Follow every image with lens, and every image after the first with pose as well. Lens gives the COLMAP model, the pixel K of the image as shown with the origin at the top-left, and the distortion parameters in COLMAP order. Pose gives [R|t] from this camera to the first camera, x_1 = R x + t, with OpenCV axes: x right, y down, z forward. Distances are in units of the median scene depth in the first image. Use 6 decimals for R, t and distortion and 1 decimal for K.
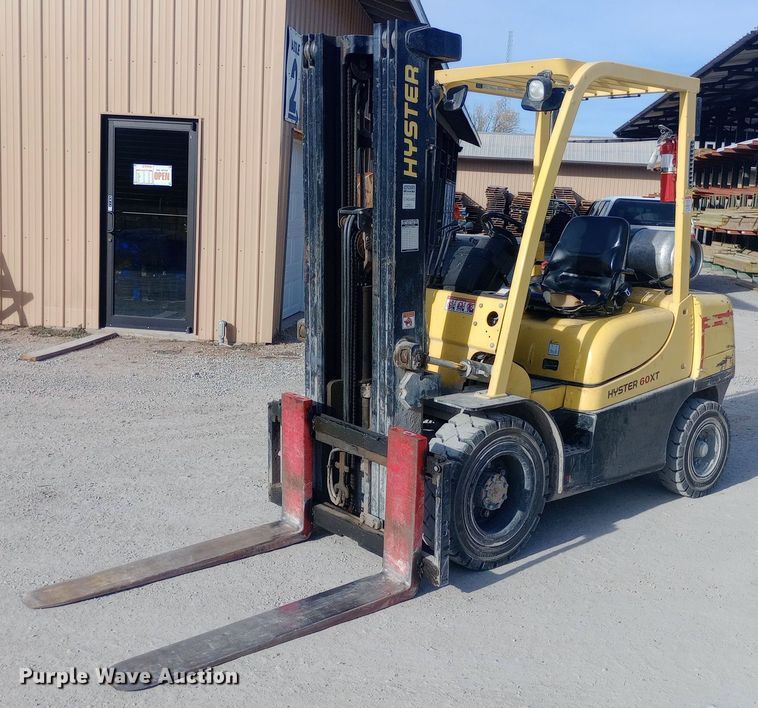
lens RADIAL K [[936.7, 0, 400.1], [0, 936.7, 353.4], [0, 0, 1]] dist [0.089349, -0.008013]
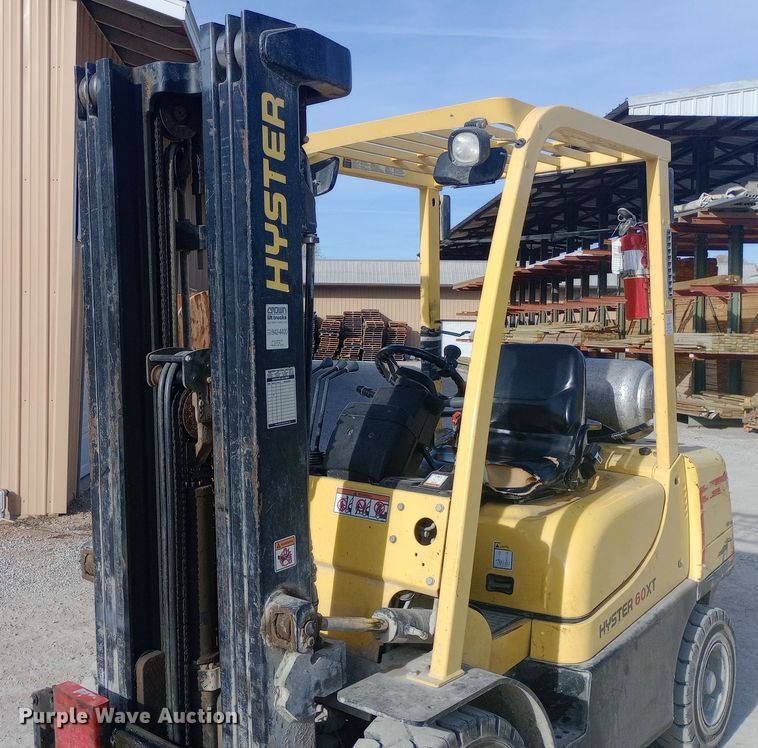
lens RADIAL K [[903.1, 0, 287.2], [0, 903.1, 341.0], [0, 0, 1]] dist [0.079071, -0.149435]
pose [[0.994997, -0.043428, 0.089976, -0.028903], [0.055995, 0.988250, -0.142219, -0.075190], [-0.082743, 0.146546, 0.985737, 0.433033]]
